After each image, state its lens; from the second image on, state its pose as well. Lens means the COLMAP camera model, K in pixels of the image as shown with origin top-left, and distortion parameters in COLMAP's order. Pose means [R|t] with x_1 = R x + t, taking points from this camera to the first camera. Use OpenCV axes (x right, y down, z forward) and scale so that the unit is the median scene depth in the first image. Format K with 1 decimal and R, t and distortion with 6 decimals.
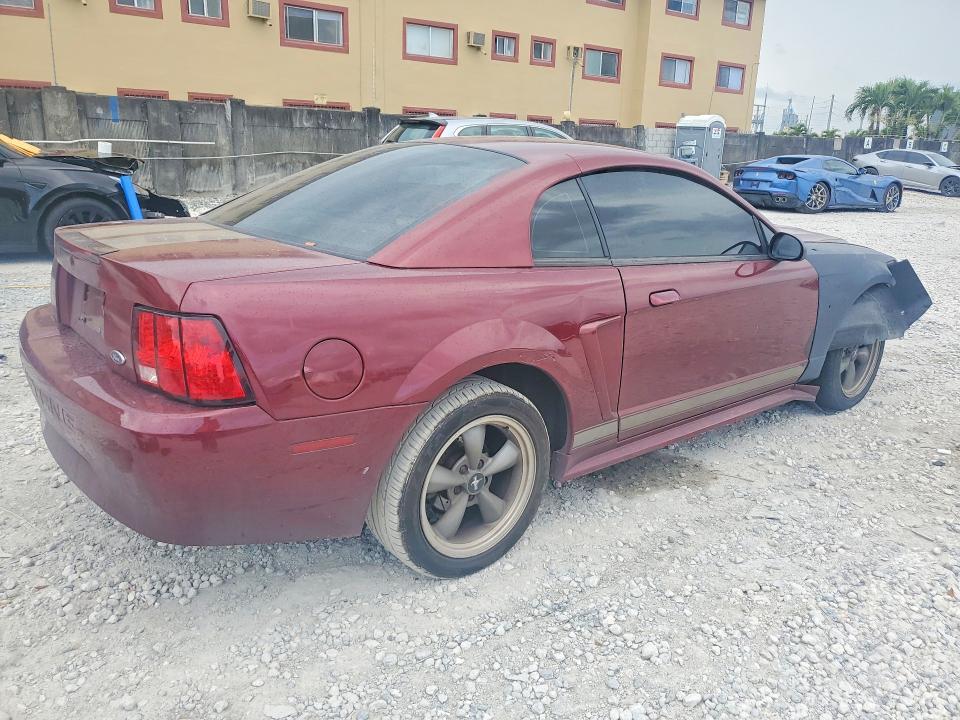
lens RADIAL K [[740.9, 0, 478.0], [0, 740.9, 366.5], [0, 0, 1]] dist [0.024032, 0.003378]
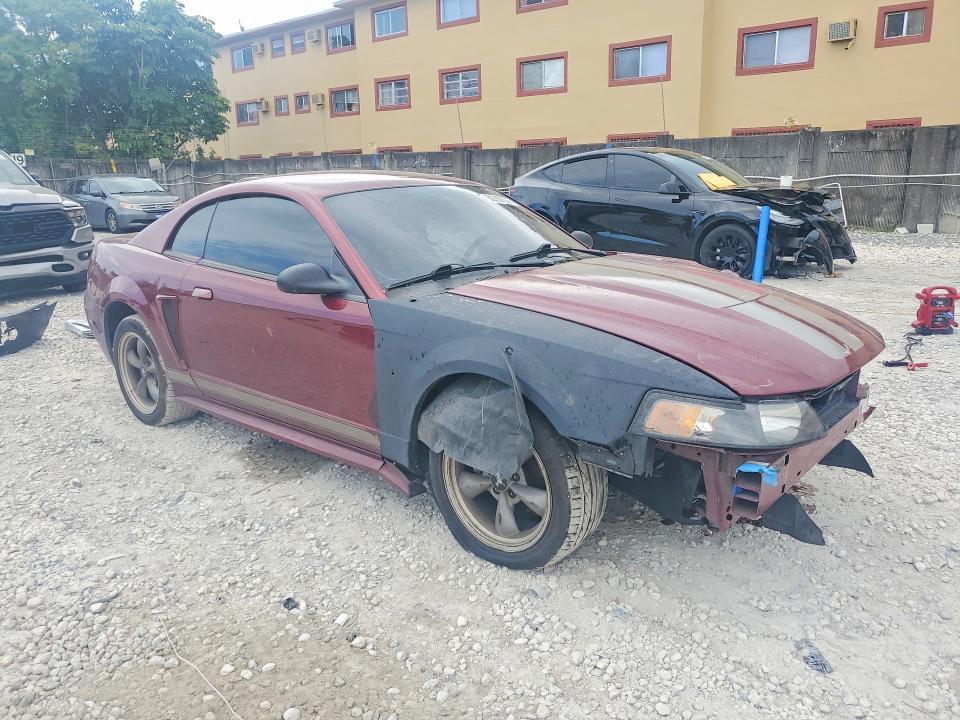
lens RADIAL K [[740.9, 0, 479.8], [0, 740.9, 352.4], [0, 0, 1]] dist [0.024032, 0.003378]
pose [[0.171048, 0.200334, -0.964681, 1.333854], [-0.260037, 0.953573, 0.151921, -0.260045], [0.950328, 0.224867, 0.215201, 1.007996]]
